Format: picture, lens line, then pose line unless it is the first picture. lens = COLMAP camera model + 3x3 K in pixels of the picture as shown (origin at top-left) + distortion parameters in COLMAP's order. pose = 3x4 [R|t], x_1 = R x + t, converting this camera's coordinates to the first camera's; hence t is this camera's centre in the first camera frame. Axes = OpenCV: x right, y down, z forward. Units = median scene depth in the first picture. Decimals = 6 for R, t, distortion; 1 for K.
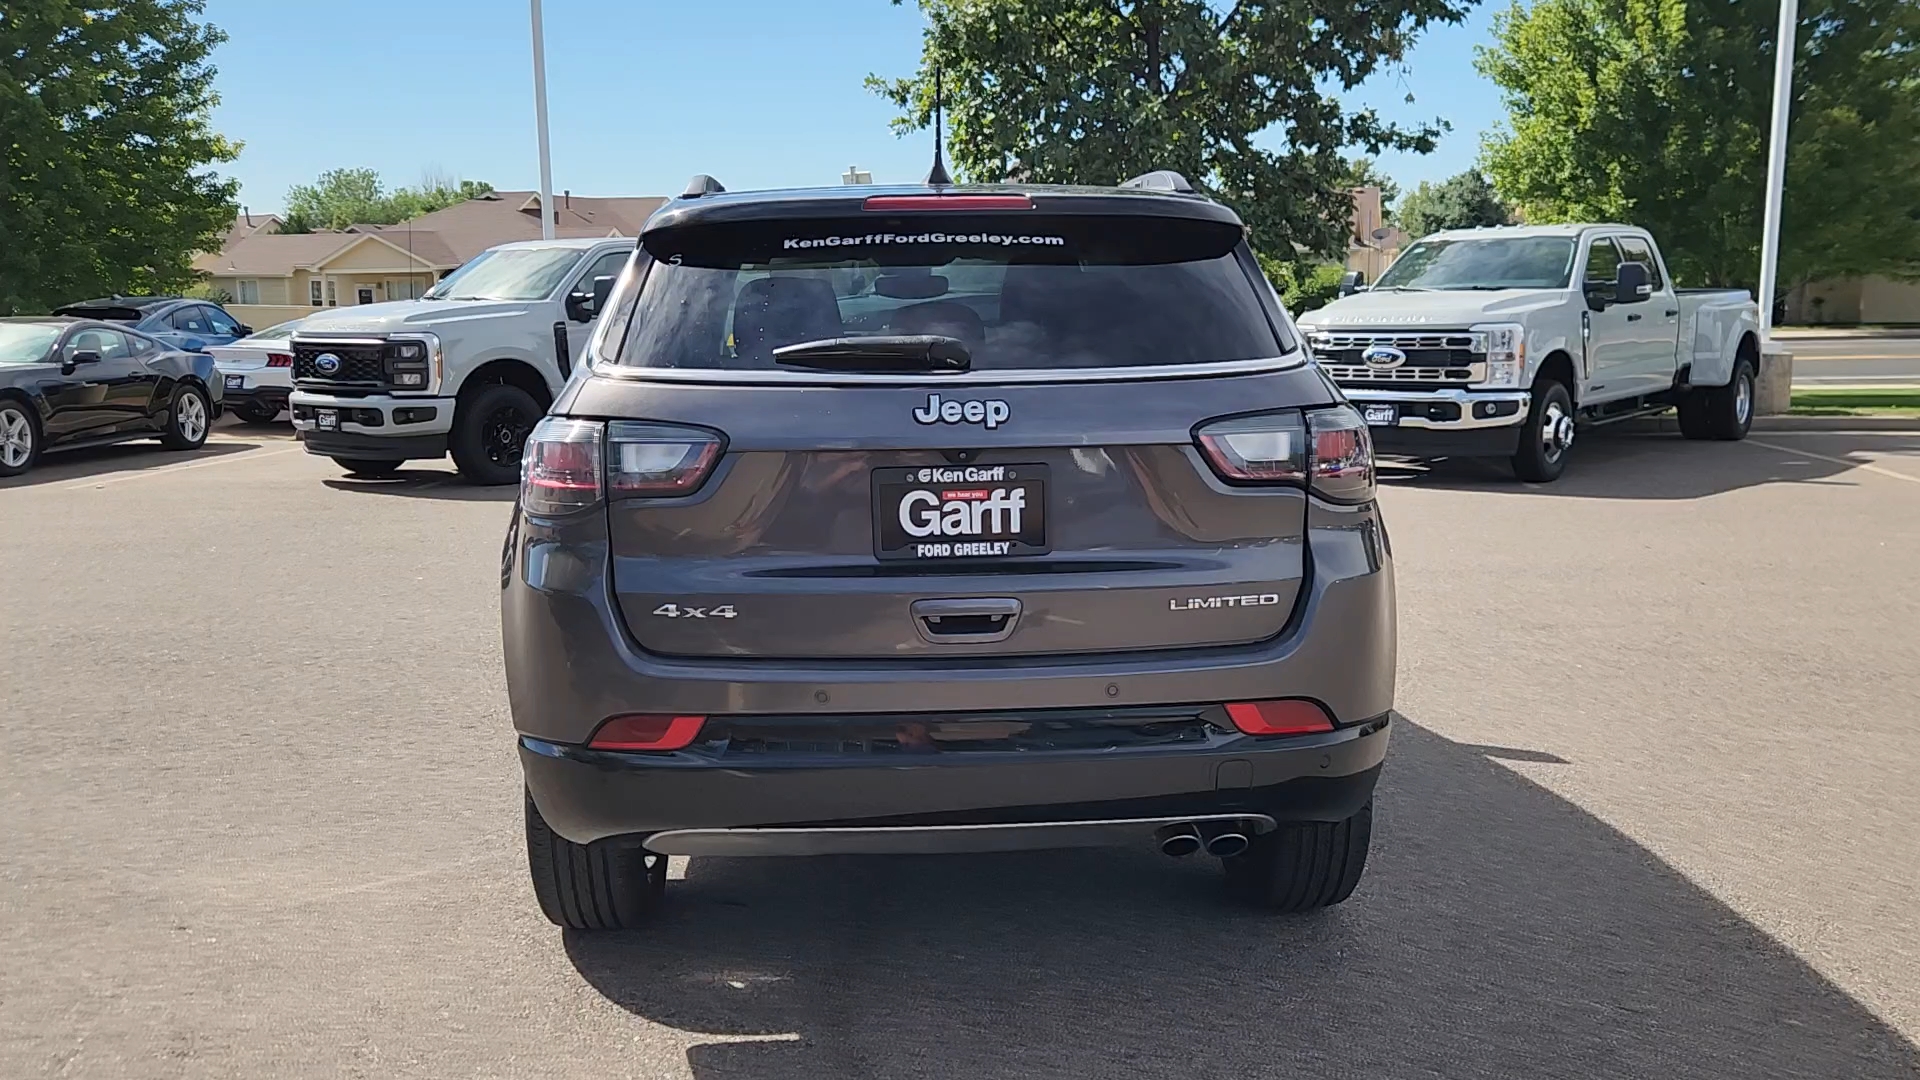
lens RADIAL K [[1630.7, 0, 948.6], [0, 1630.7, 550.1], [0, 0, 1]] dist [0.027284, -0.004168]
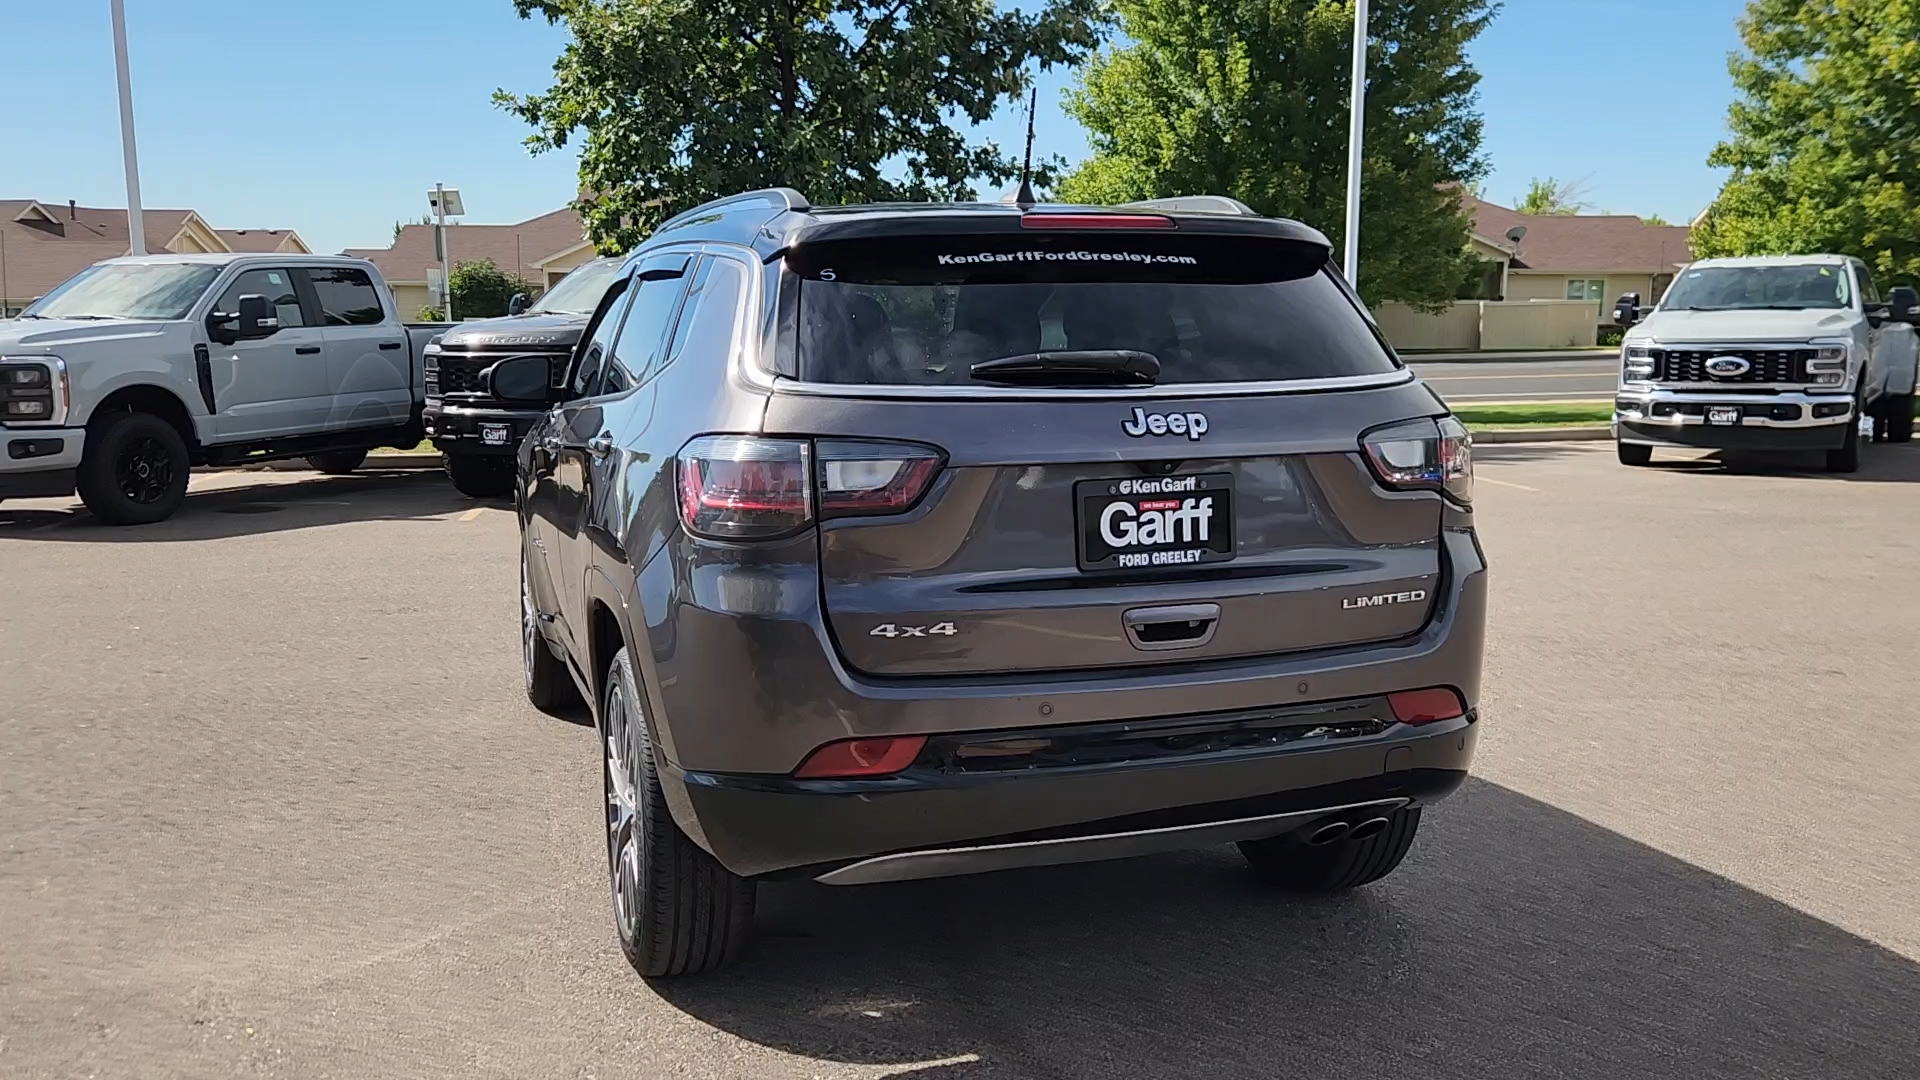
lens RADIAL K [[1630.7, 0, 948.6], [0, 1630.7, 550.1], [0, 0, 1]] dist [0.027284, -0.004168]
pose [[0.963637, -0.032115, 0.265279, -0.380856], [0.036214, 0.999288, -0.010575, 0.000533], [-0.264751, 0.019797, 0.964114, 0.043720]]
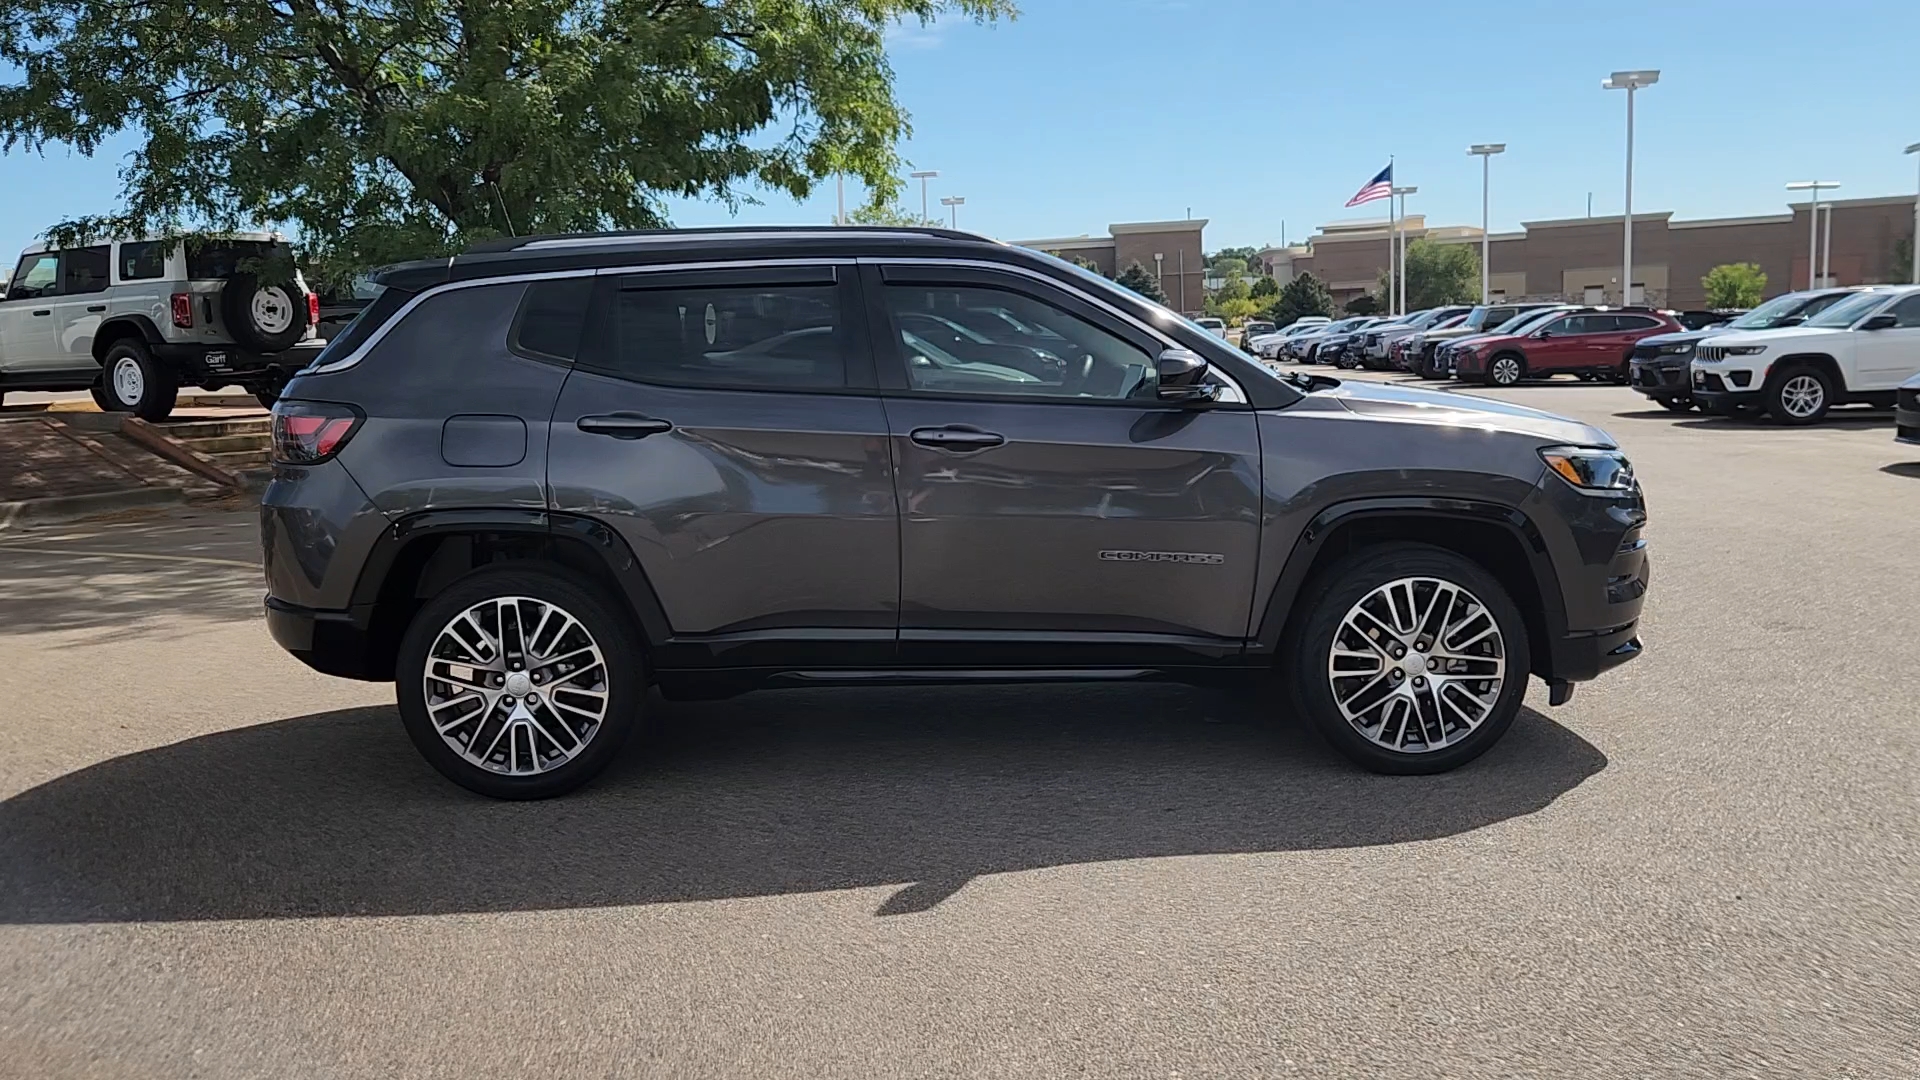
lens RADIAL K [[1633.1, 0, 947.2], [0, 1633.1, 552.5], [0, 0, 1]] dist [0.020125, -0.005398]
pose [[-0.002596, 0.145608, -0.989339, 1.870097], [-0.129853, 0.980917, 0.144710, -0.262352], [0.991530, 0.128845, 0.016361, 1.656238]]
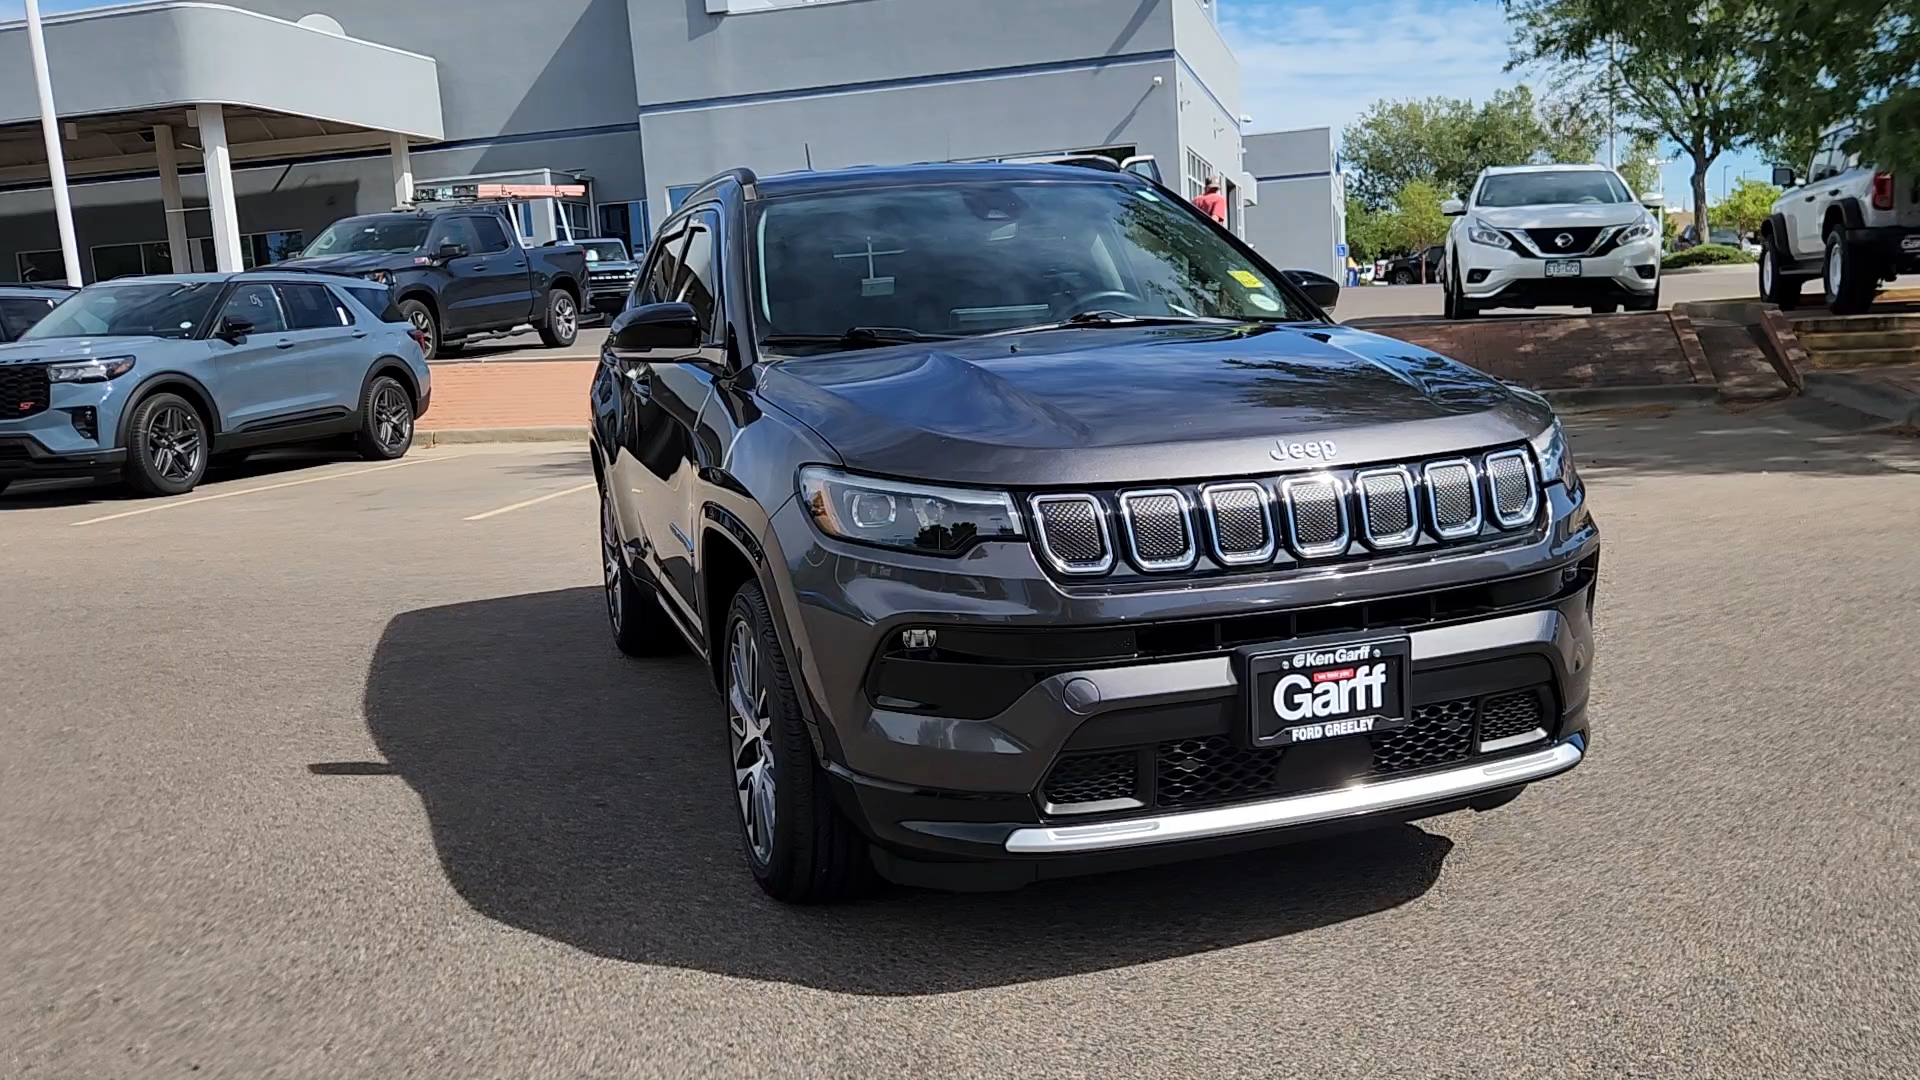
lens RADIAL K [[1633.1, 0, 947.2], [0, 1633.1, 552.5], [0, 0, 1]] dist [0.020125, -0.005398]
pose [[-0.964200, 0.103502, -0.244143, 0.390812], [0.025621, 0.952736, 0.302718, -0.467095], [0.263936, 0.285626, -0.921279, 3.278642]]
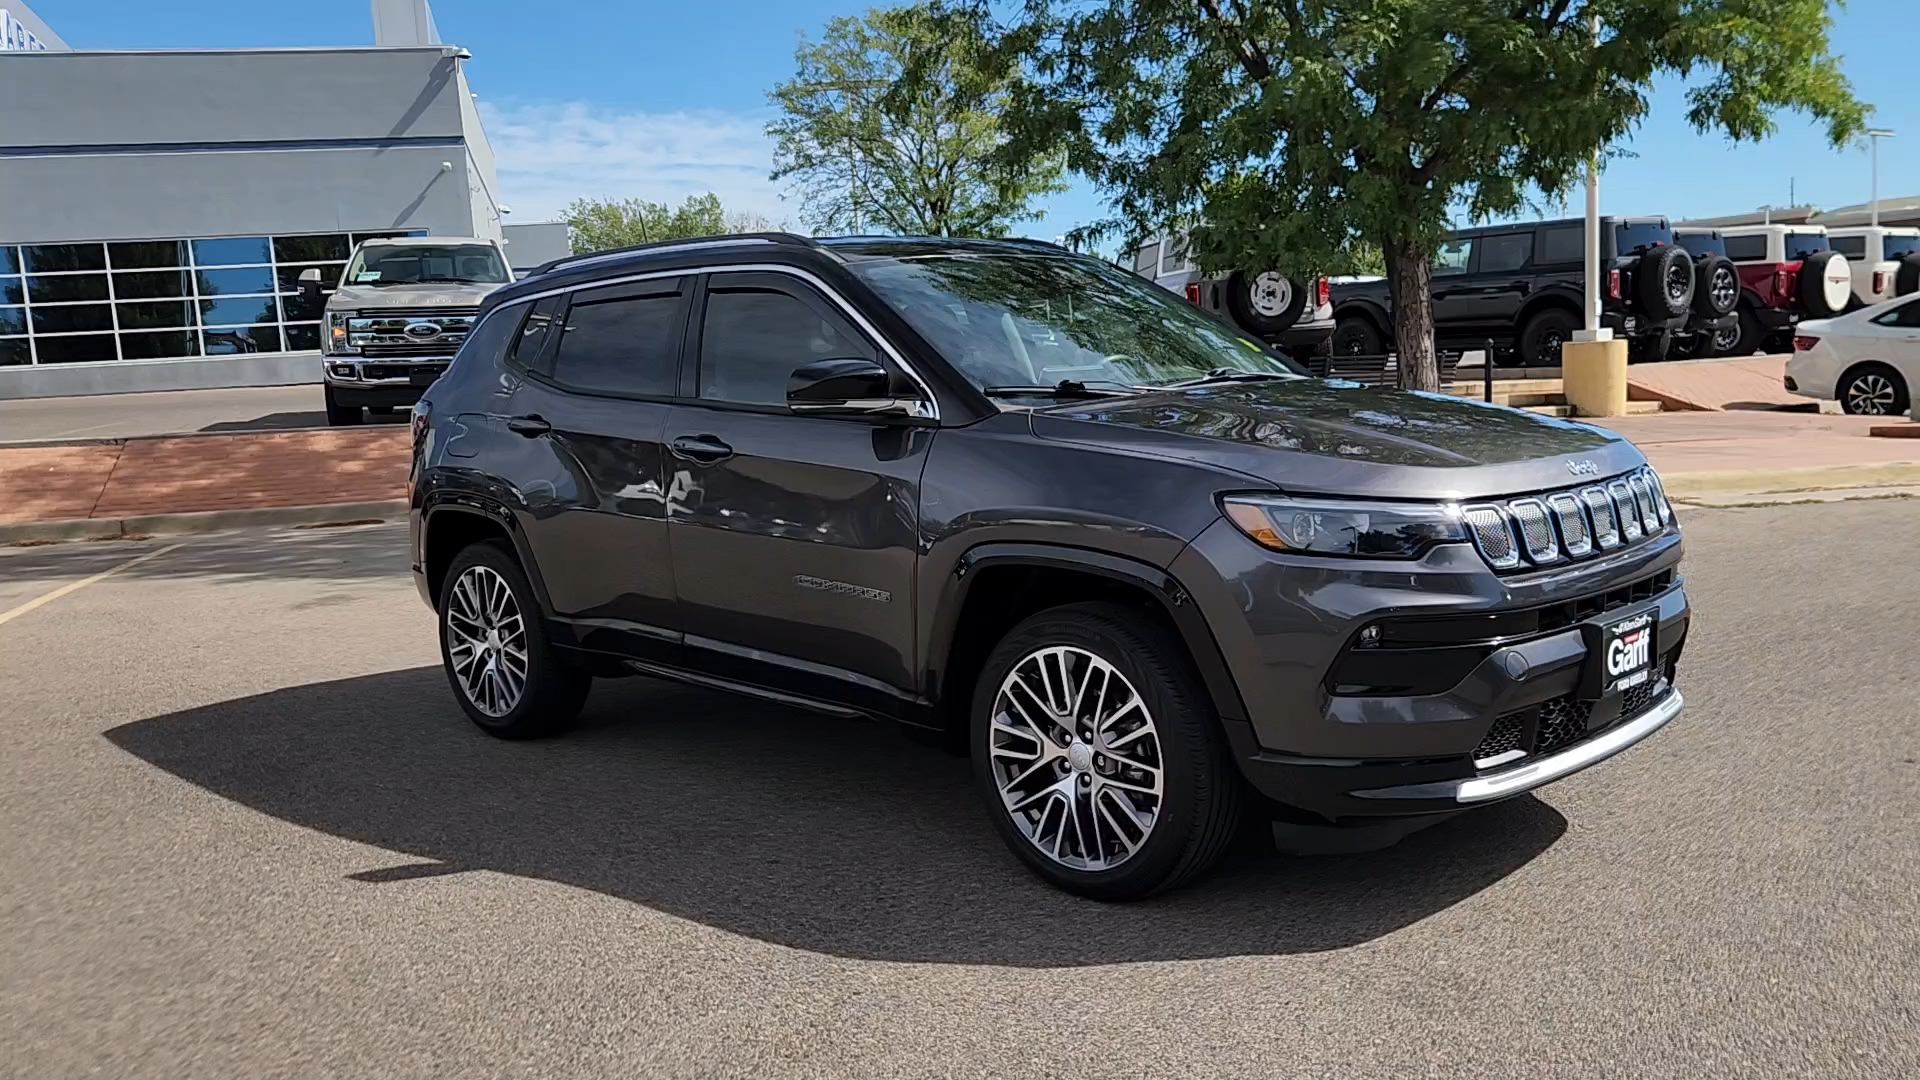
lens RADIAL K [[1630.7, 0, 948.6], [0, 1630.7, 550.1], [0, 0, 1]] dist [0.027284, -0.004168]
pose [[-0.734414, 0.127399, -0.666638, 1.166427], [-0.050953, 0.969103, 0.241335, -0.441462], [0.676786, 0.211207, -0.705232, 2.982599]]
